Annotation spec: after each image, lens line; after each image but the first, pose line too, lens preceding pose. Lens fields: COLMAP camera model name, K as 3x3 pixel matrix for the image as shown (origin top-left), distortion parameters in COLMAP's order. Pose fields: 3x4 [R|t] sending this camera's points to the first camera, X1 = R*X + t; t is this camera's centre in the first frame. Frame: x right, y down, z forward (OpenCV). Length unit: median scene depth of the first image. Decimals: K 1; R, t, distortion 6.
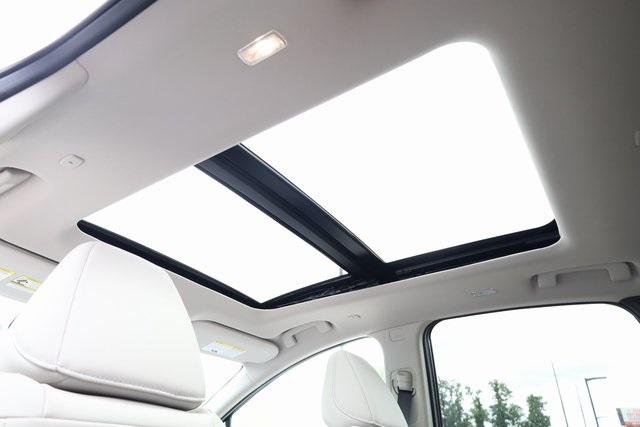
lens RADIAL K [[451.6, 0, 320.0], [0, 451.6, 213.5], [0, 0, 1]] dist [-0.000276, 0.004494]
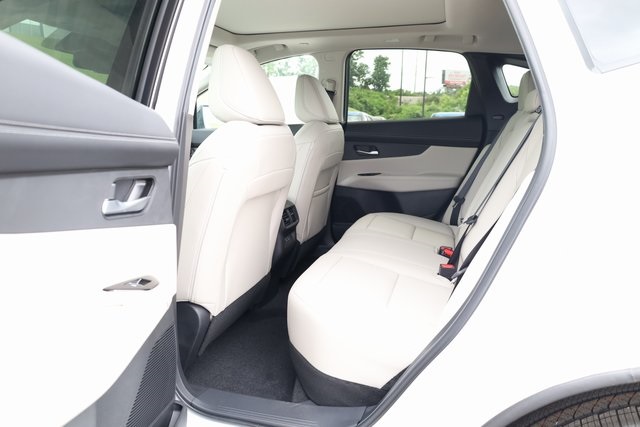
lens RADIAL K [[451.6, 0, 320.0], [0, 451.6, 213.5], [0, 0, 1]] dist [-0.000276, 0.004494]
pose [[0.958168, -0.059213, 0.280015, -0.301703], [-0.142800, 0.748978, 0.647024, -0.298931], [-0.248037, -0.659944, 0.709191, -0.396259]]
